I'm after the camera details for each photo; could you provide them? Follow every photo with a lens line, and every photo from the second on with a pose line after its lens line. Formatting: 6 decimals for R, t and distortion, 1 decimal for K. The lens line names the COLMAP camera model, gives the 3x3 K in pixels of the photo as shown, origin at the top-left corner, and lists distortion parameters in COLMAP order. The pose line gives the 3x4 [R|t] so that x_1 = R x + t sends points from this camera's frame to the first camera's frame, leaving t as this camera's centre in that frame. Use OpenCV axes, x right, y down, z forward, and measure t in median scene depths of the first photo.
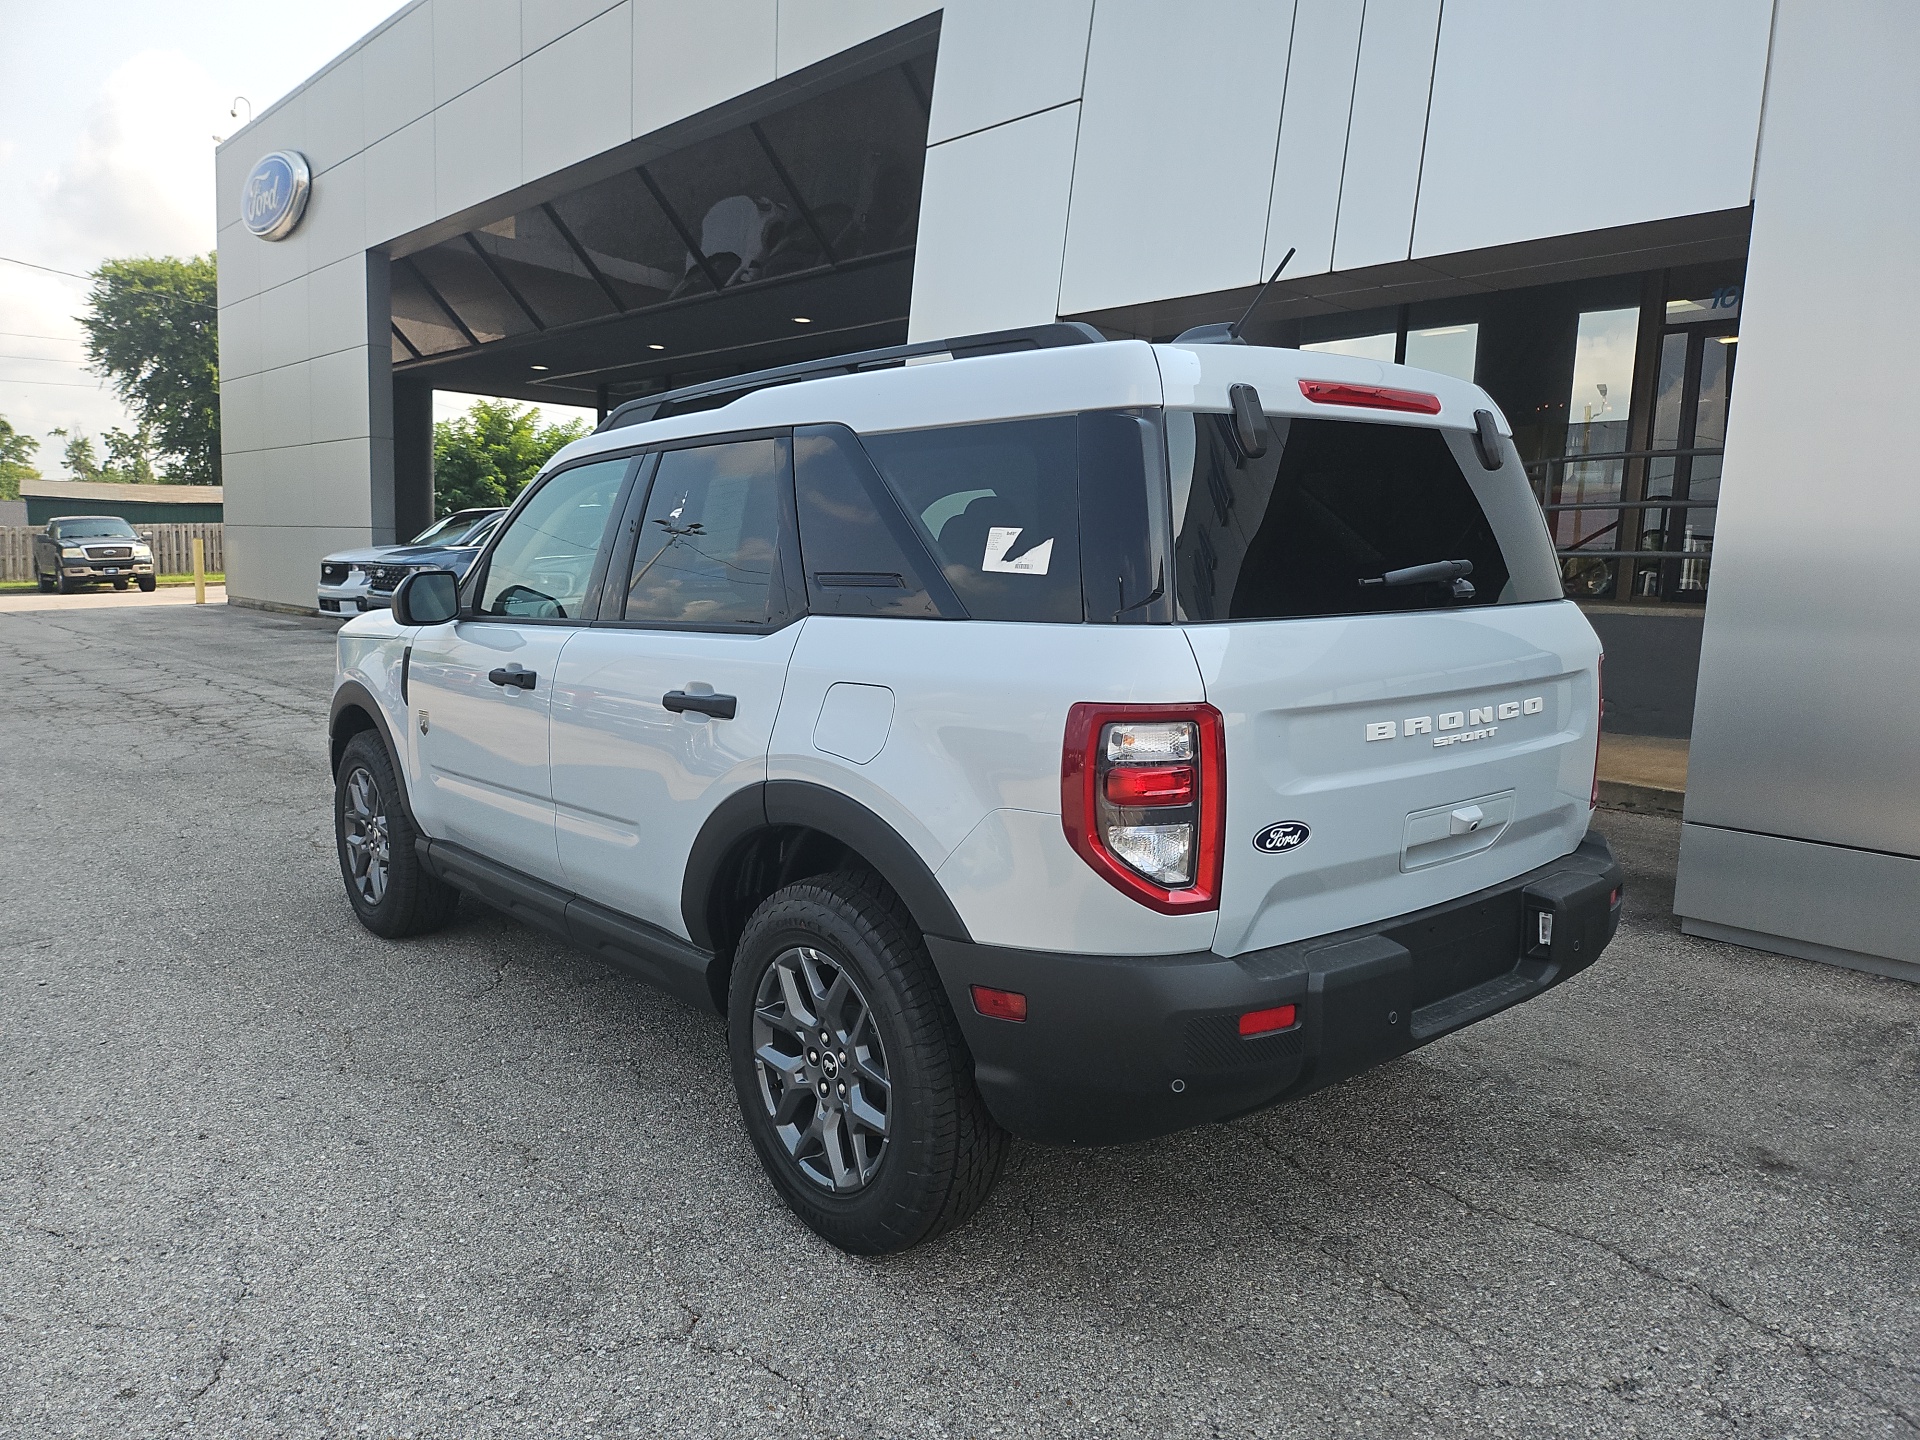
lens RADIAL K [[1348.1, 0, 951.8], [0, 1348.1, 726.5], [0, 0, 1]] dist [0.052321, -0.052777]
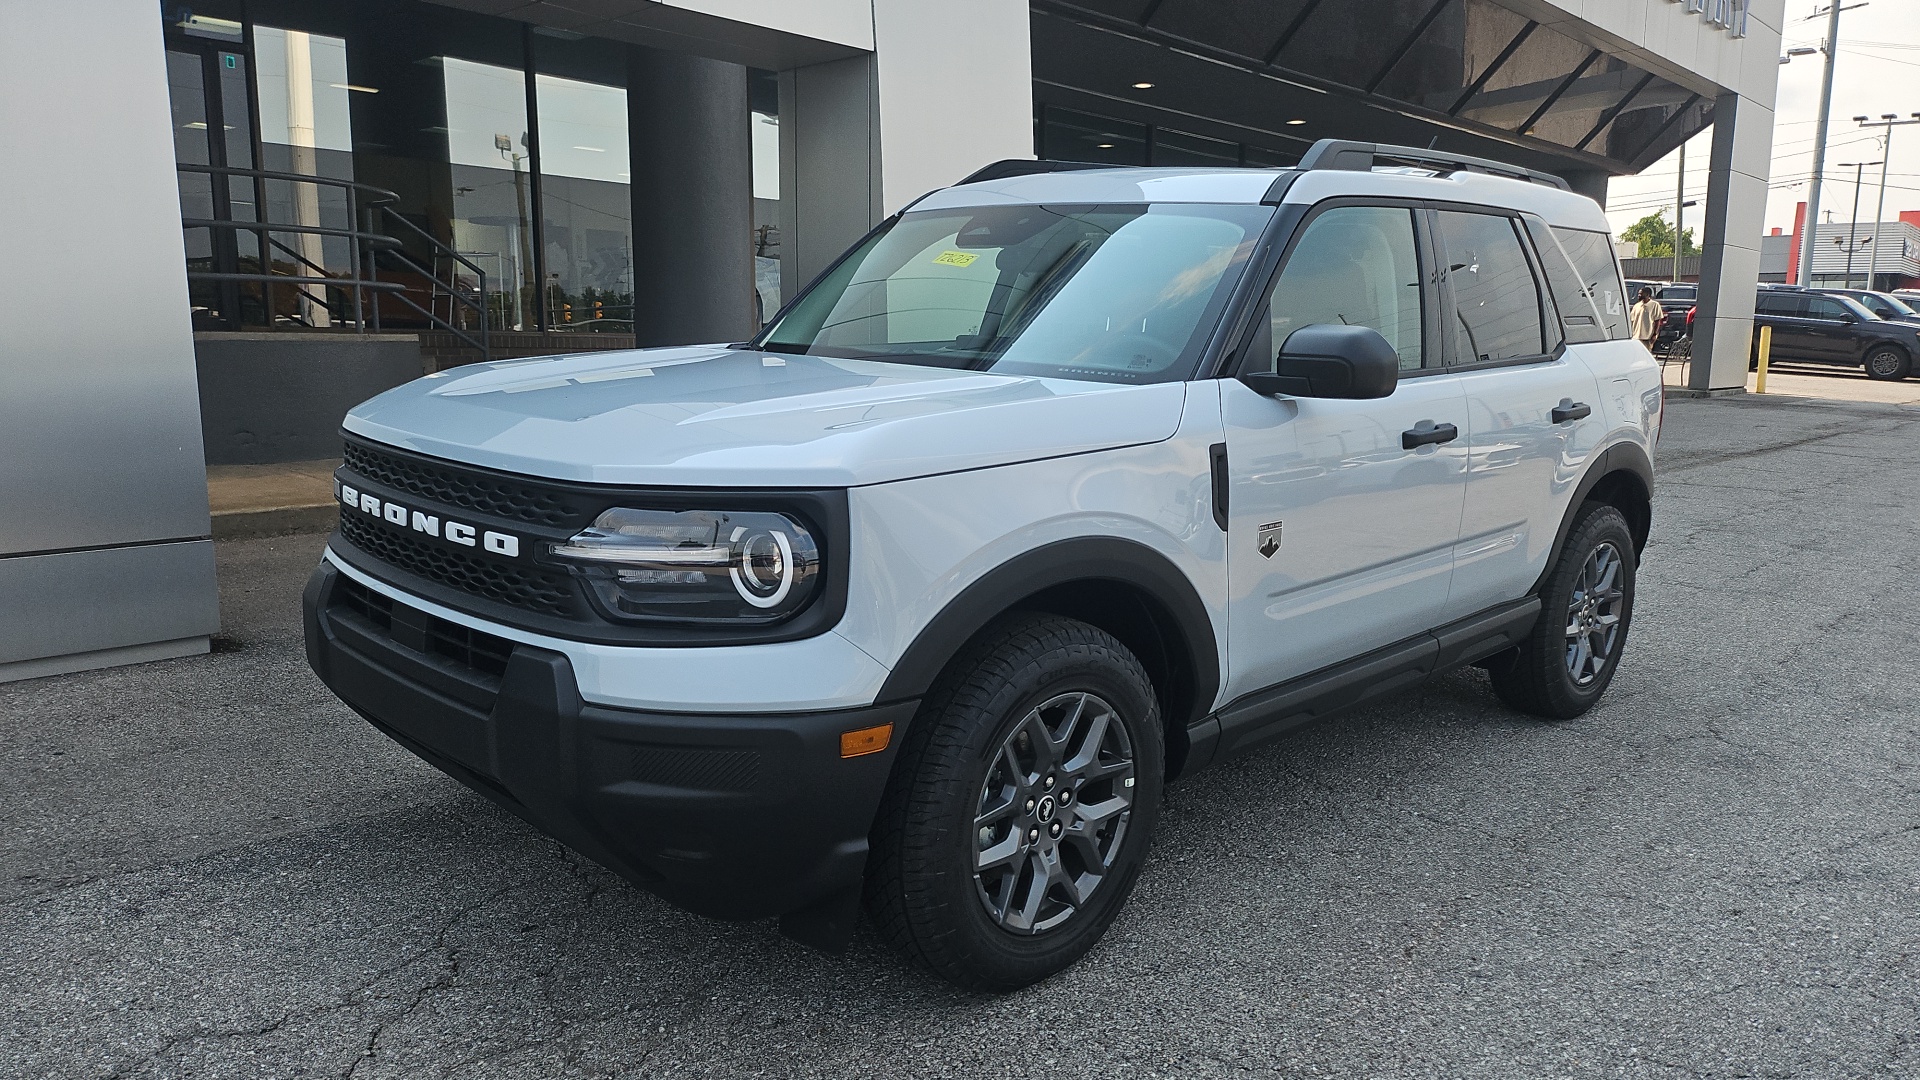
lens RADIAL K [[1341.3, 0, 960.0], [0, 1341.3, 540.0], [0, 0, 1]] dist [0.064582, -0.053702]
pose [[-0.085272, -0.189270, 0.978215, -1.640832], [0.098418, 0.975390, 0.197303, -0.244614], [-0.991485, 0.113099, -0.064546, 1.843305]]
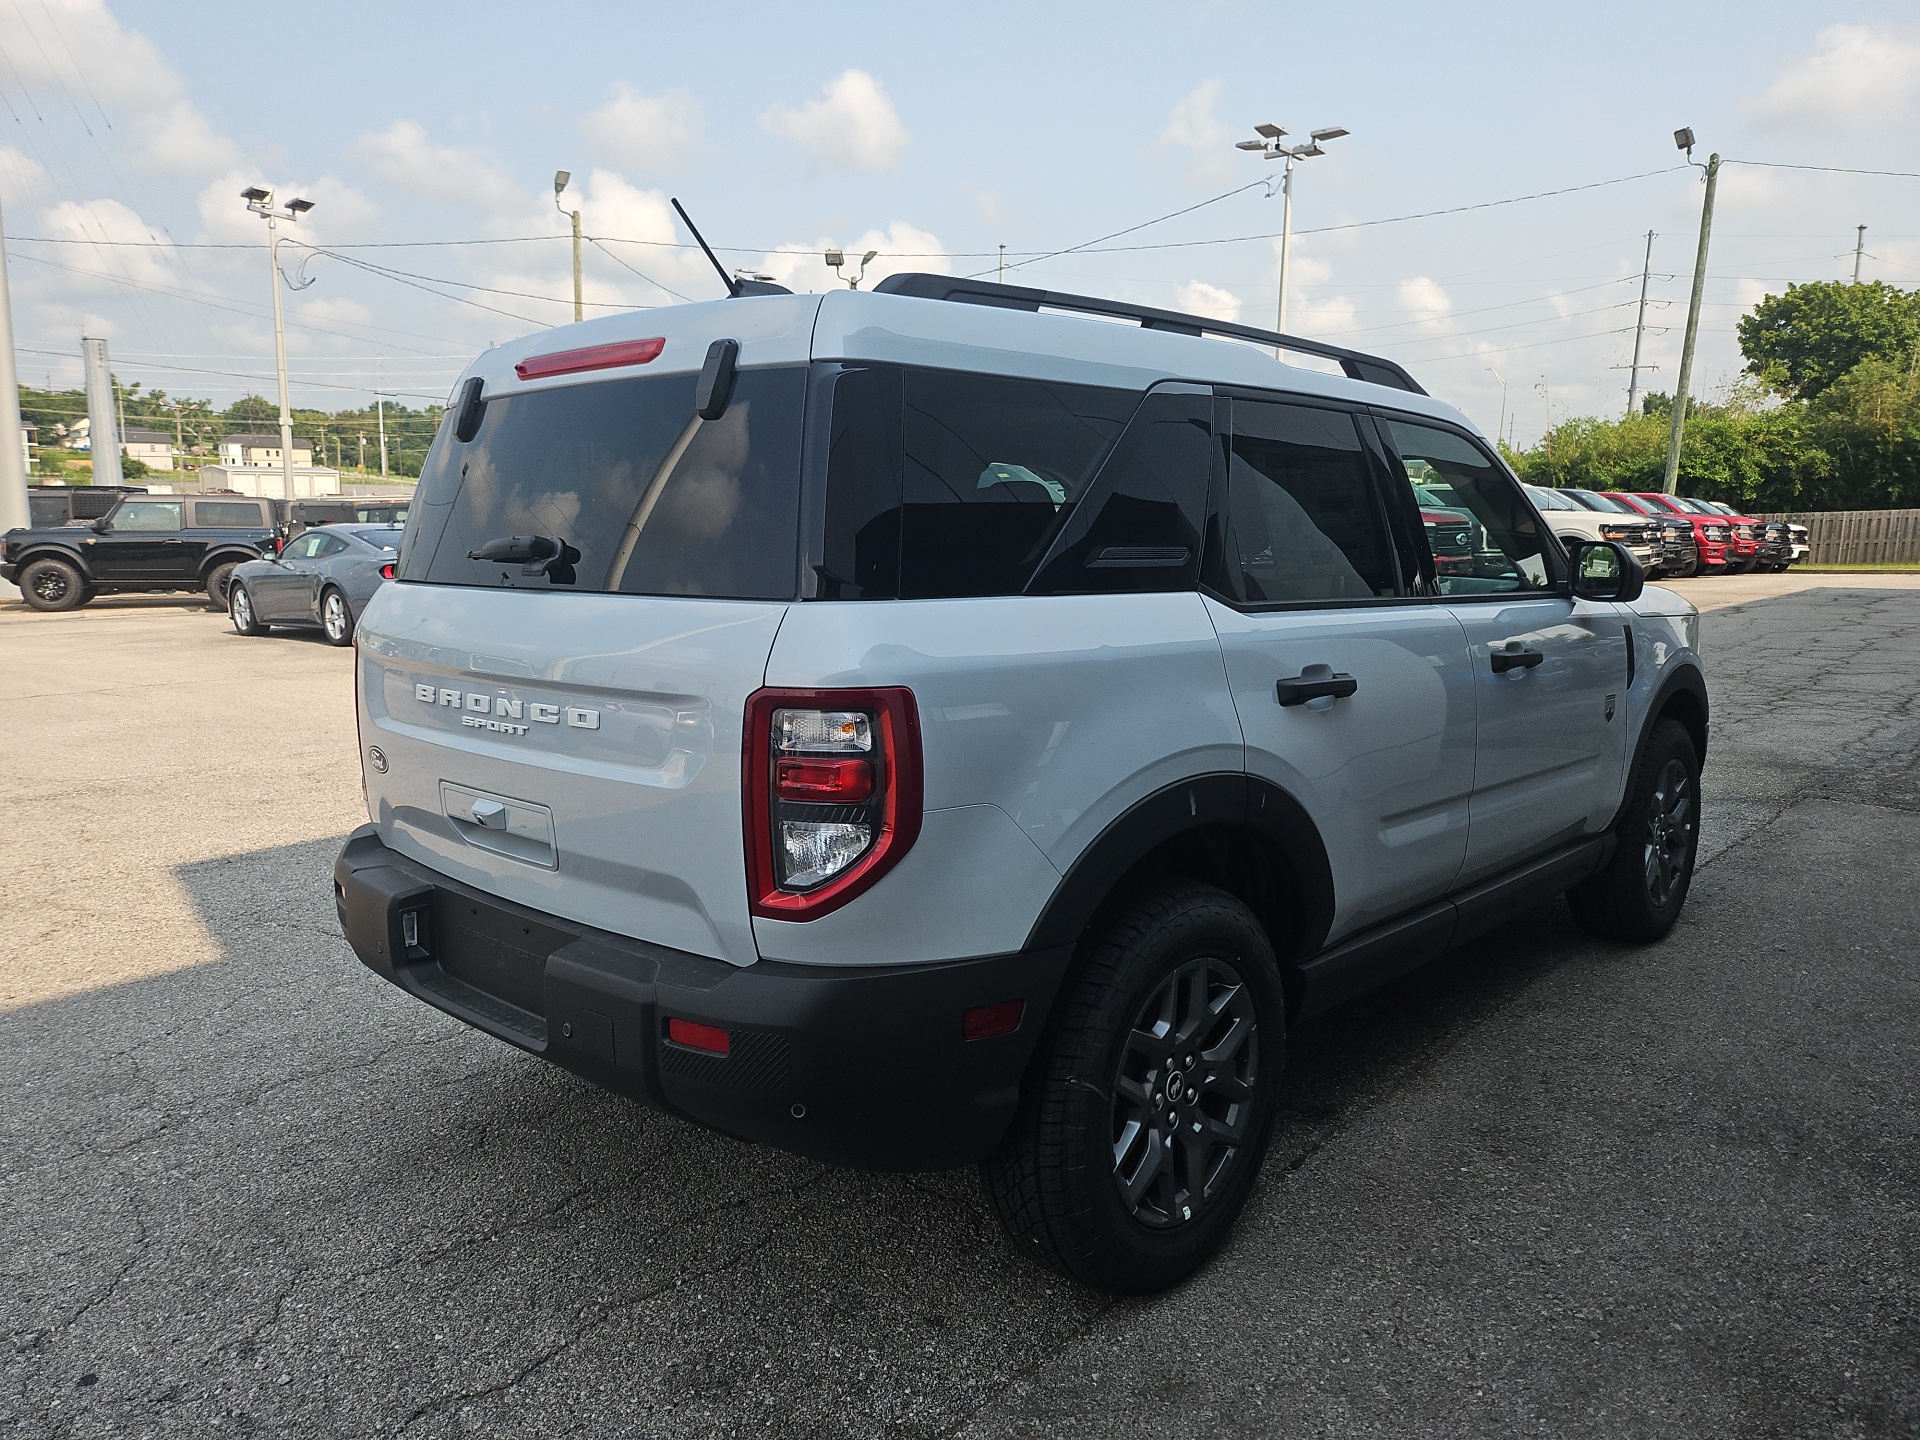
lens RADIAL K [[1348.1, 0, 951.8], [0, 1348.1, 726.5], [0, 0, 1]] dist [0.052321, -0.052777]
pose [[0.117205, 0.143961, -0.982618, 1.241257], [-0.127220, 0.983462, 0.128910, -0.141302], [0.984925, 0.109900, 0.133582, 1.108467]]
